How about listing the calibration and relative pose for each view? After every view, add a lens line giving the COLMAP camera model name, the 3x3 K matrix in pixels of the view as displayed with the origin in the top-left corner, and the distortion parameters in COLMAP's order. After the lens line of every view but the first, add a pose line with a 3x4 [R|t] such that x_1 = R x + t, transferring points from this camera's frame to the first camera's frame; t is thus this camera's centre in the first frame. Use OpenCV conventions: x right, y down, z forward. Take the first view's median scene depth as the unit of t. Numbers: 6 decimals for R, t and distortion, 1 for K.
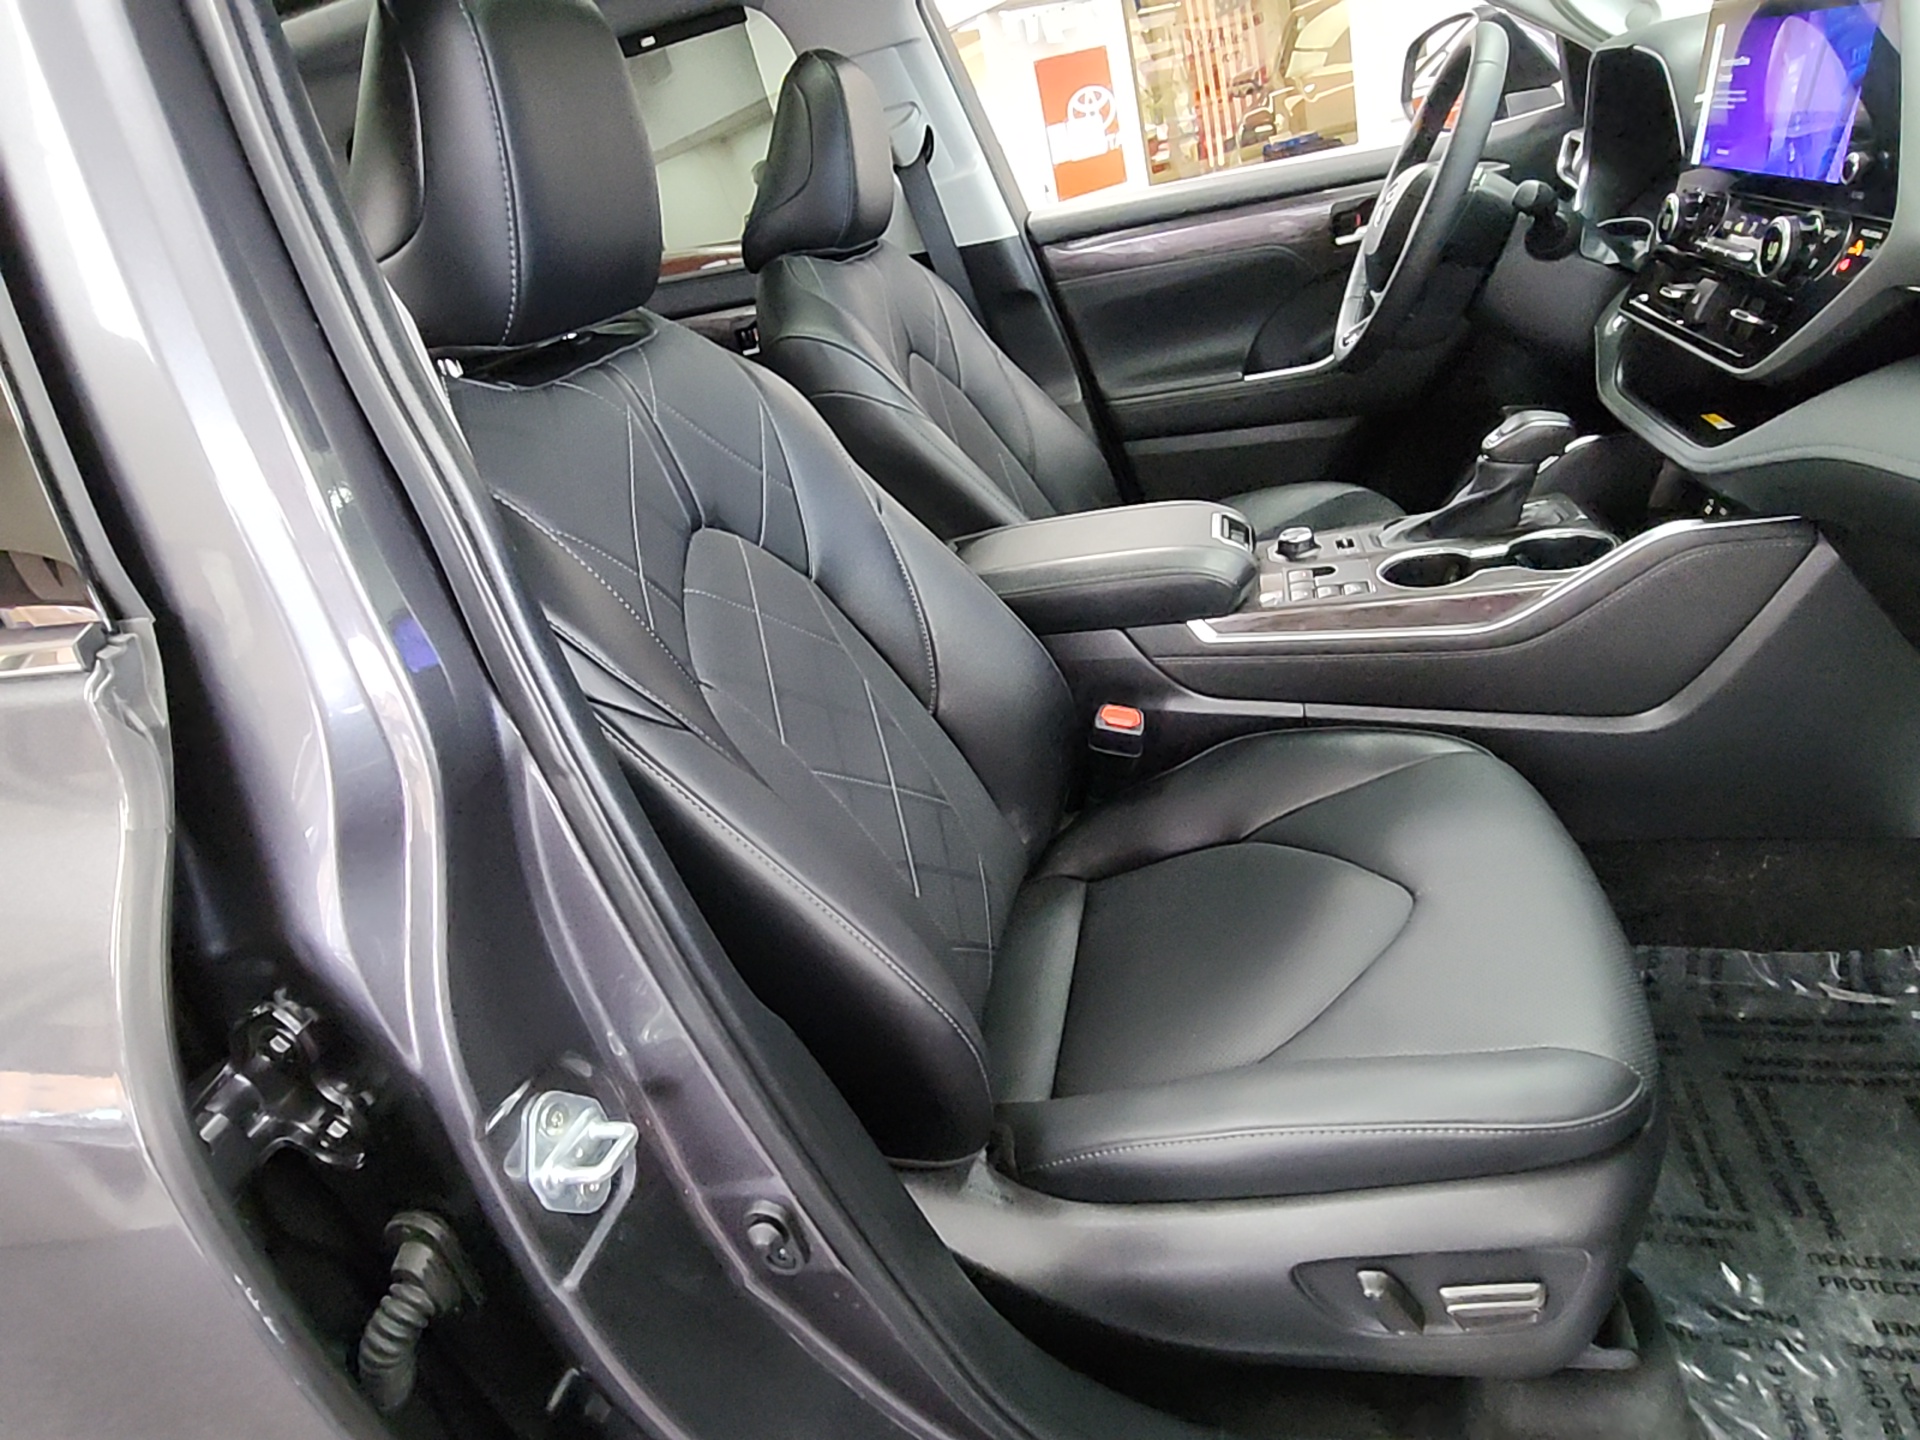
lens RADIAL K [[1071.8, 0, 949.1], [0, 1071.8, 720.3], [0, 0, 1]] dist [-0.002835, -0.004045]
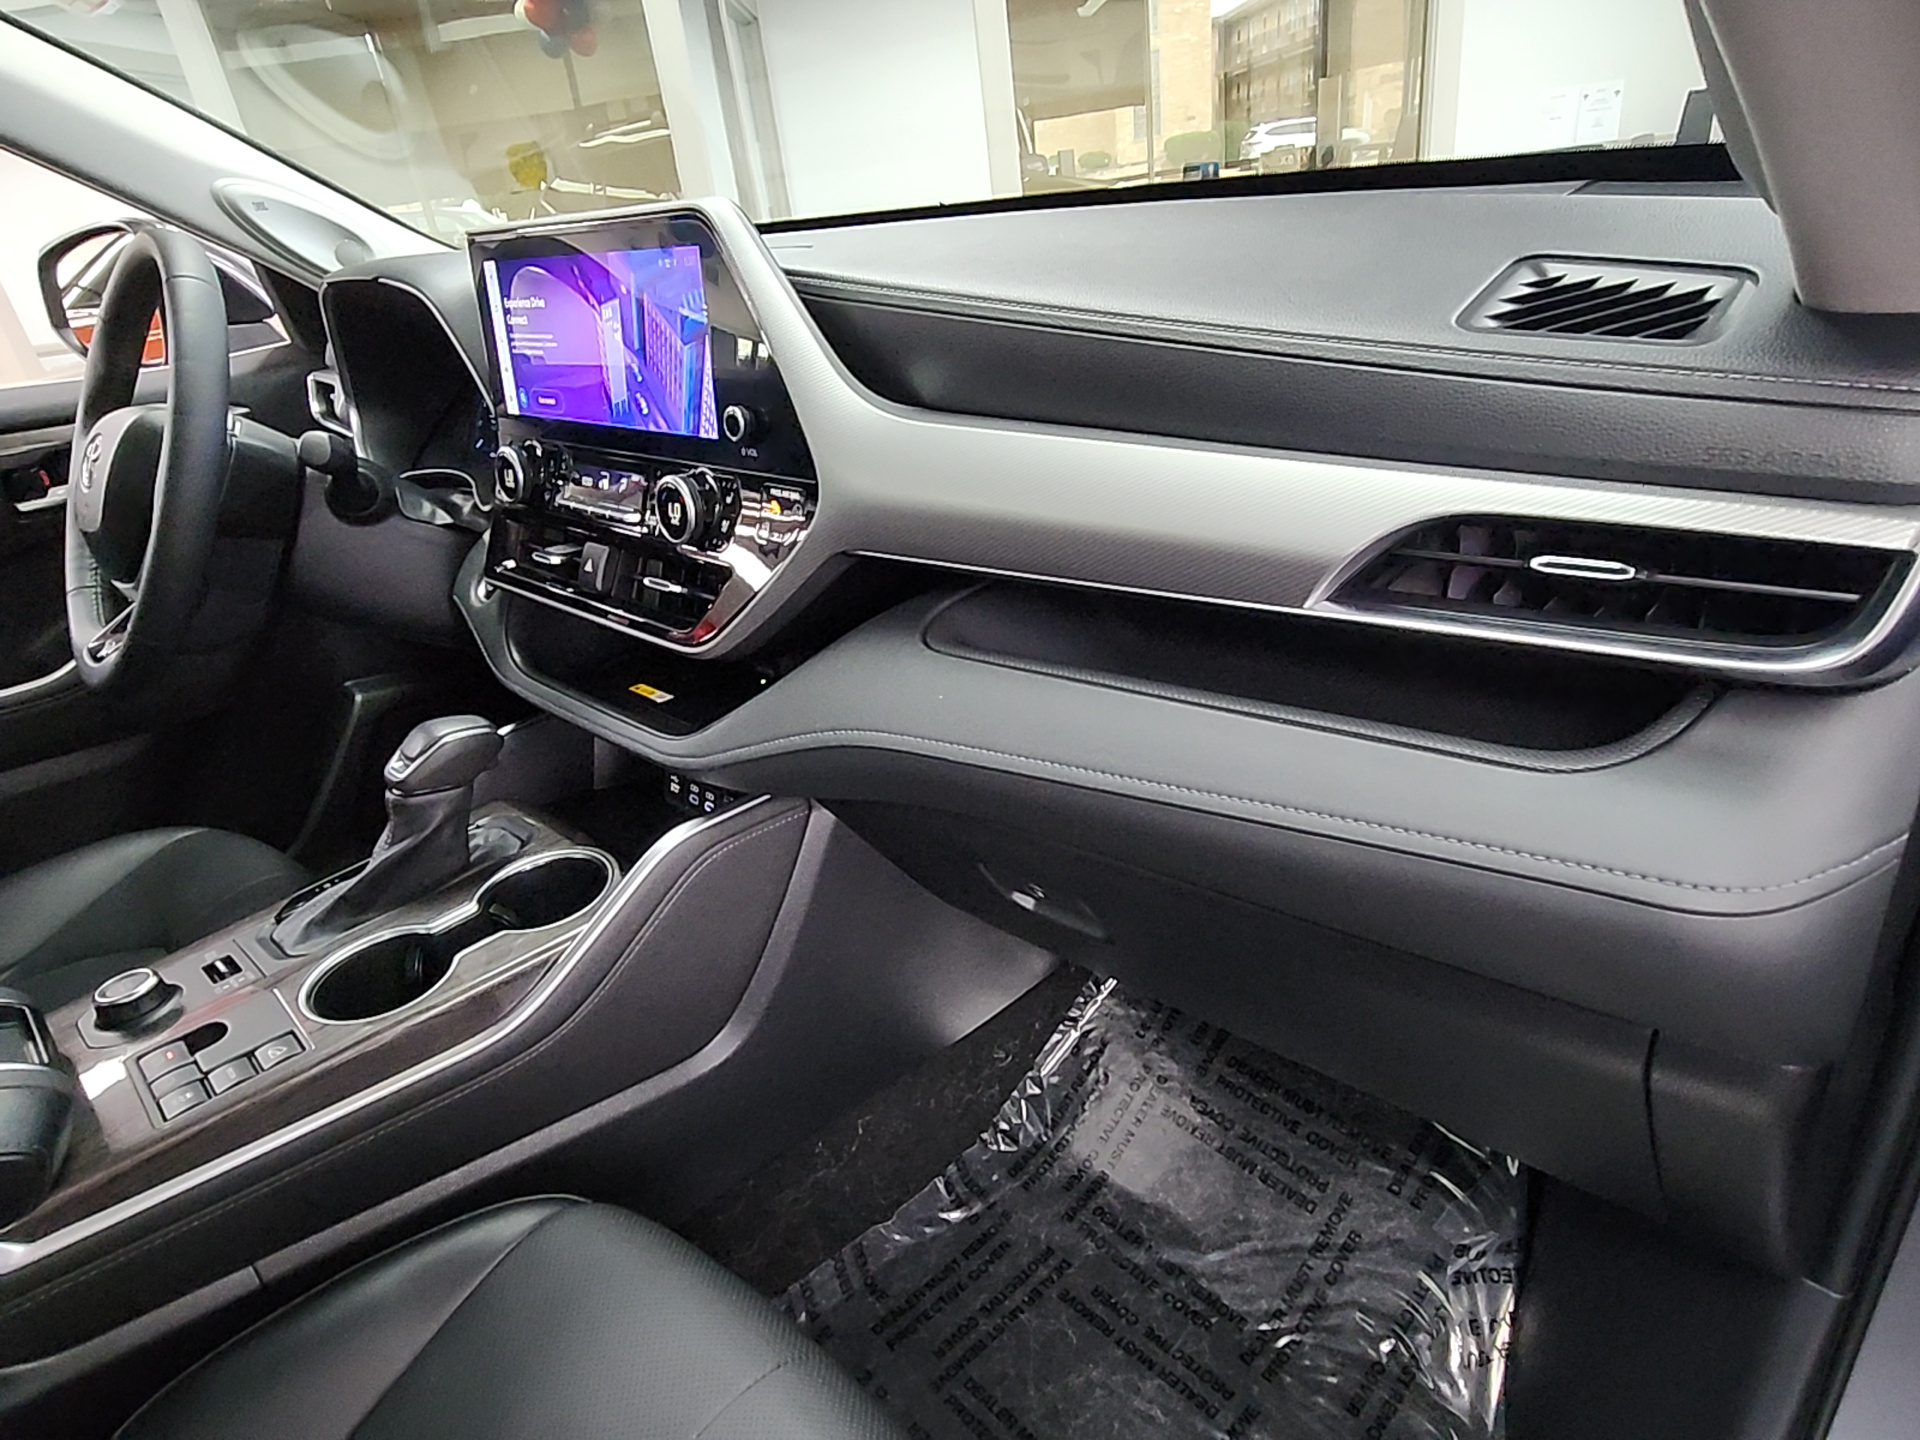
lens RADIAL K [[1071.8, 0, 949.1], [0, 1071.8, 720.3], [0, 0, 1]] dist [-0.002835, -0.004045]
pose [[0.512632, -0.210691, 0.832357, 0.107346], [0.369932, 0.929030, 0.007328, -0.159065], [-0.774828, 0.304159, 0.554192, 0.306967]]
